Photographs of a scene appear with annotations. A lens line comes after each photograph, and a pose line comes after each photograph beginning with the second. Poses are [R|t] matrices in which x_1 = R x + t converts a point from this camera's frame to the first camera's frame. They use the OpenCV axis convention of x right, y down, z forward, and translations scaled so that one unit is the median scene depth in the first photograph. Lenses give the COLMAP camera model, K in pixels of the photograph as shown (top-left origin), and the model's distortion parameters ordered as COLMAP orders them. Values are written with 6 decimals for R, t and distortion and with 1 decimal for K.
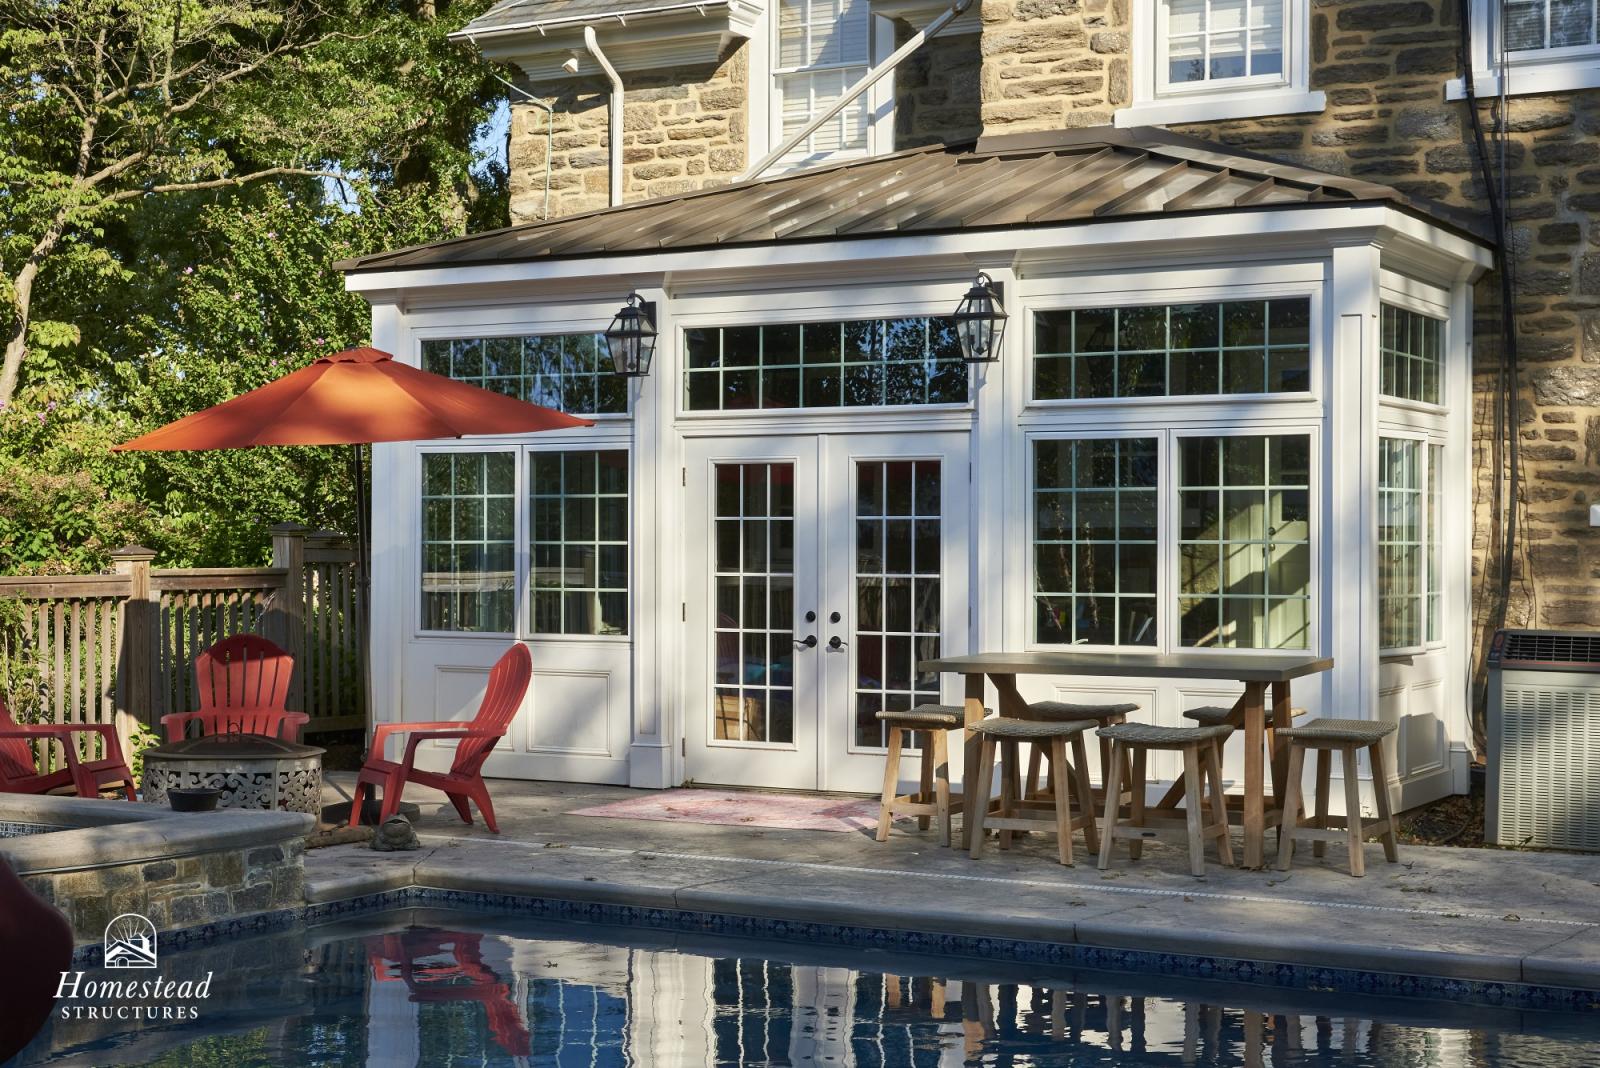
lens RADIAL K [[2411.4, 0, 814.9], [0, 2411.4, 532.3], [0, 0, 1]] dist [0.004511, 0.000000]
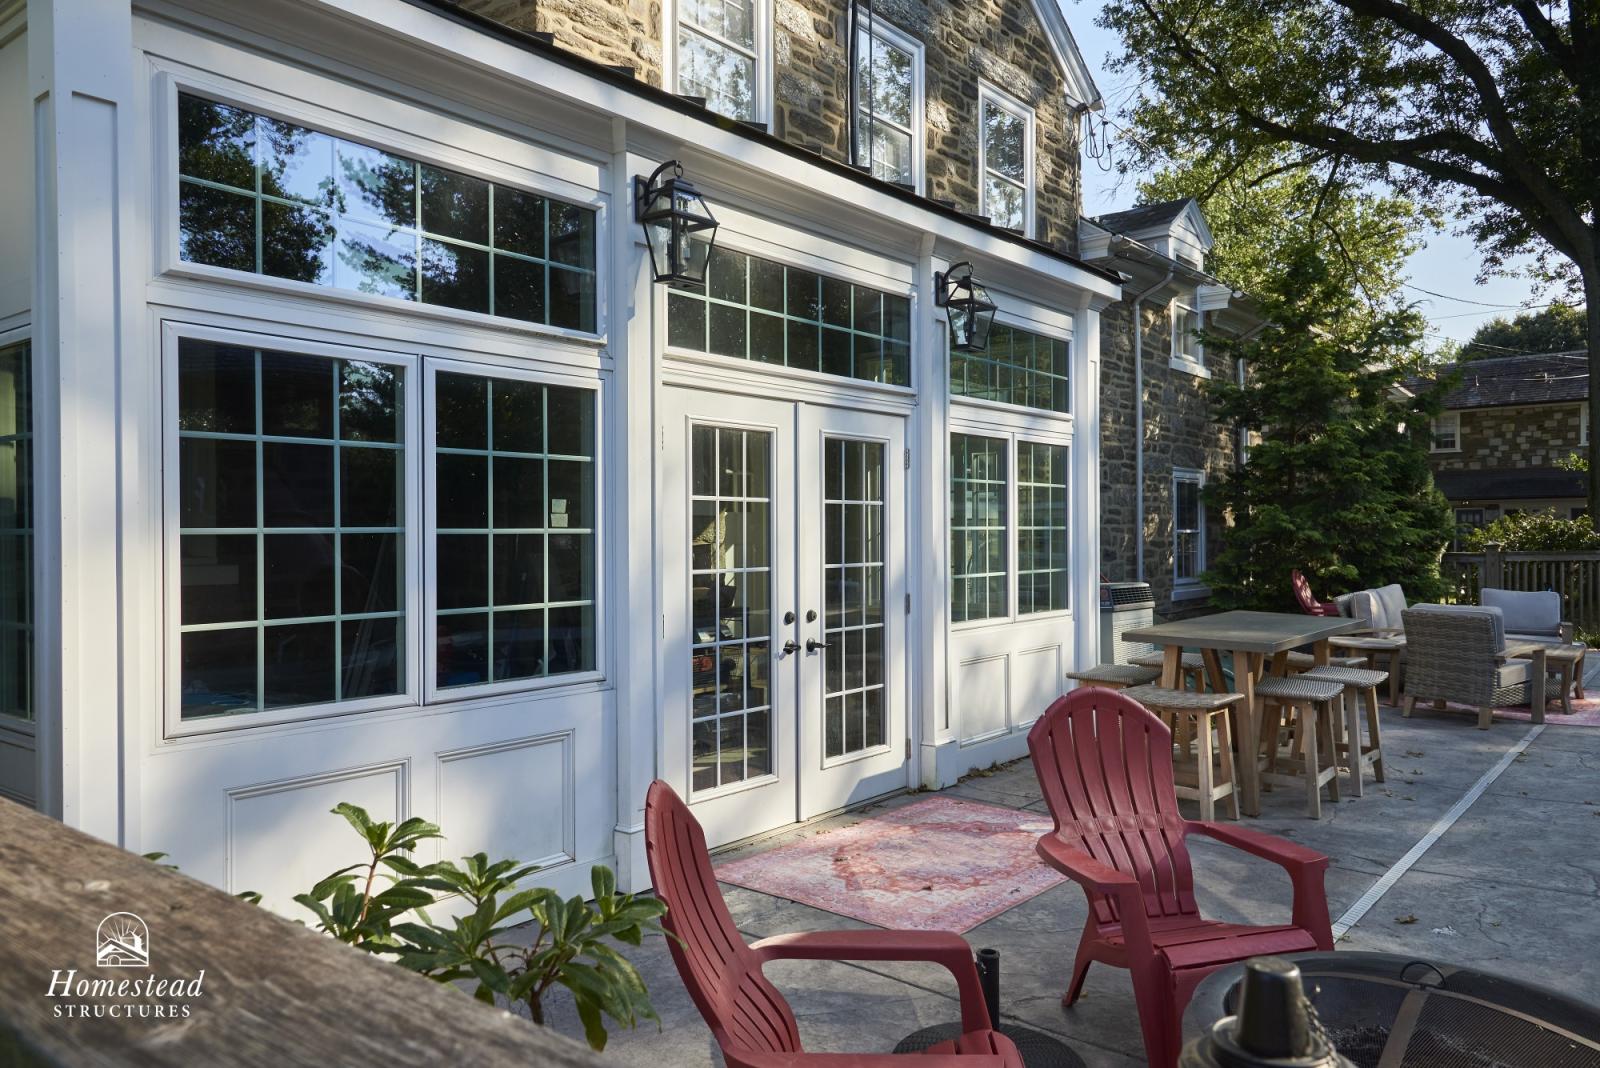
lens RADIAL K [[1140.2, 0, 796.4], [0, 1140.2, 537.7], [0, 0, 1]] dist [0.021070, 0.000849]
pose [[0.179411, -0.008968, 0.983733, -0.375490], [-0.002130, 0.999953, 0.009505, 0.003095], [-0.983772, -0.003801, 0.179383, 0.890263]]
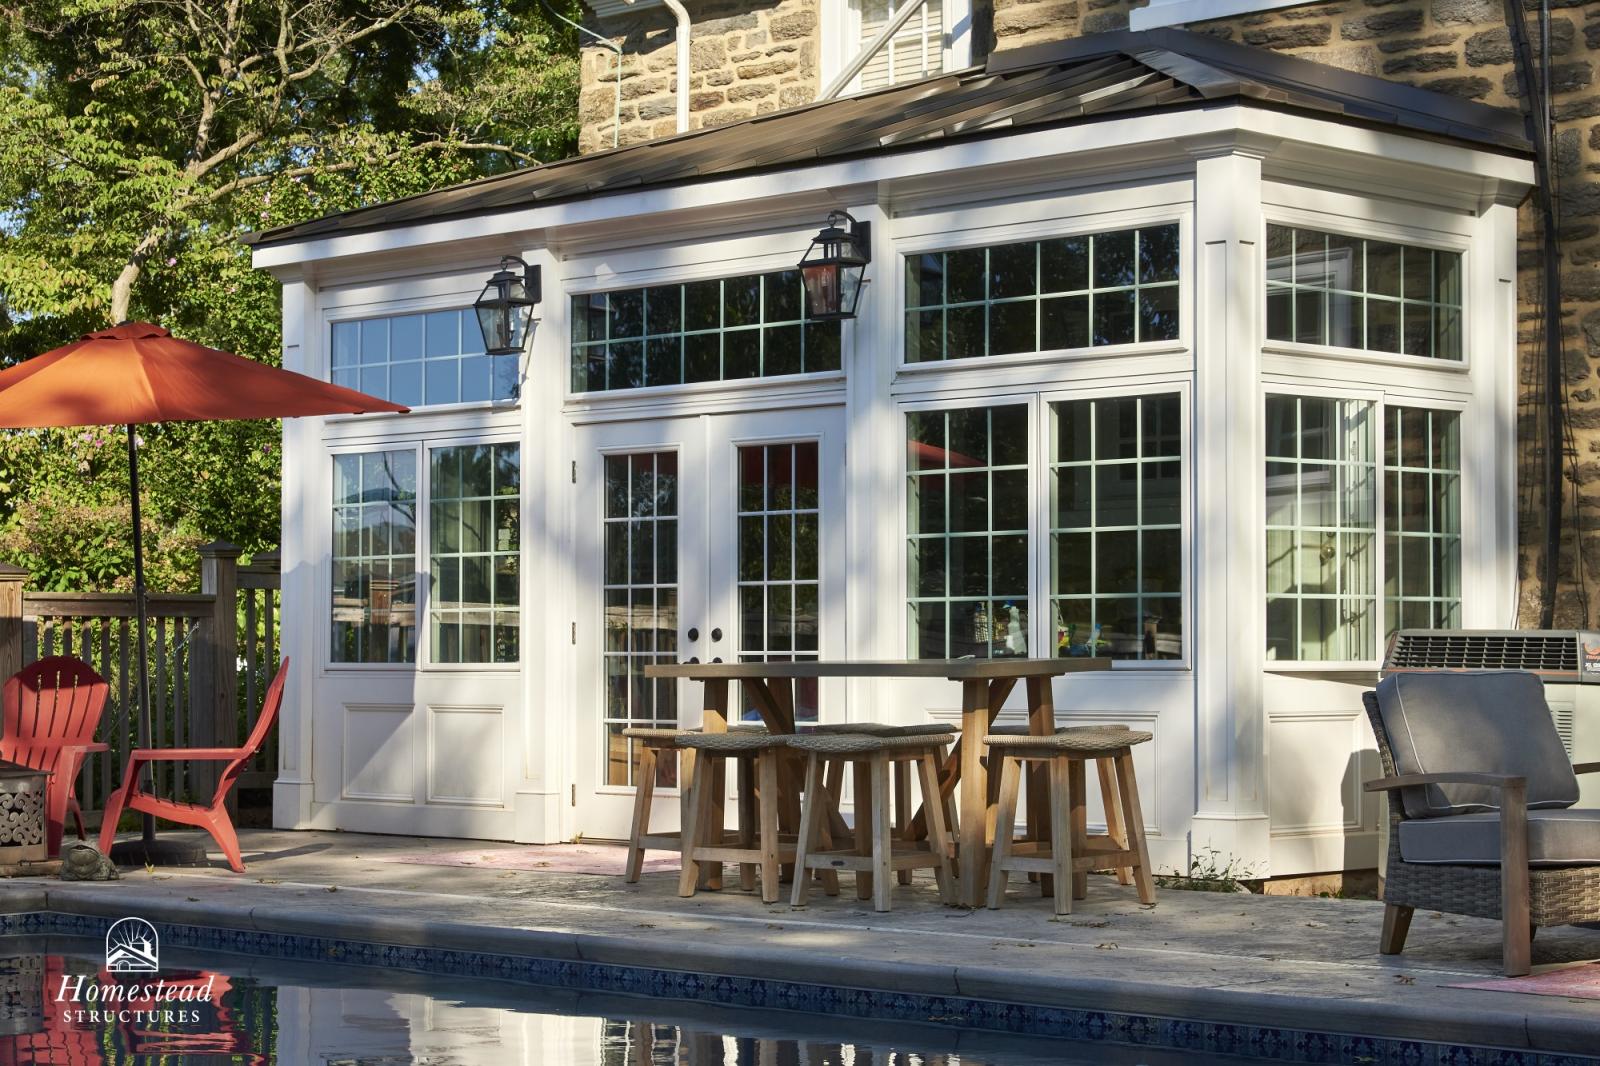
lens RADIAL K [[3277.8, 0, 806.6], [0, 3277.8, 522.2], [0, 0, 1]] dist [-0.011004, 0.000000]
pose [[0.963692, -0.013929, -0.266653, 0.323645], [0.003686, 0.999237, -0.038877, 0.038629], [0.266991, 0.036483, 0.963008, -0.073711]]
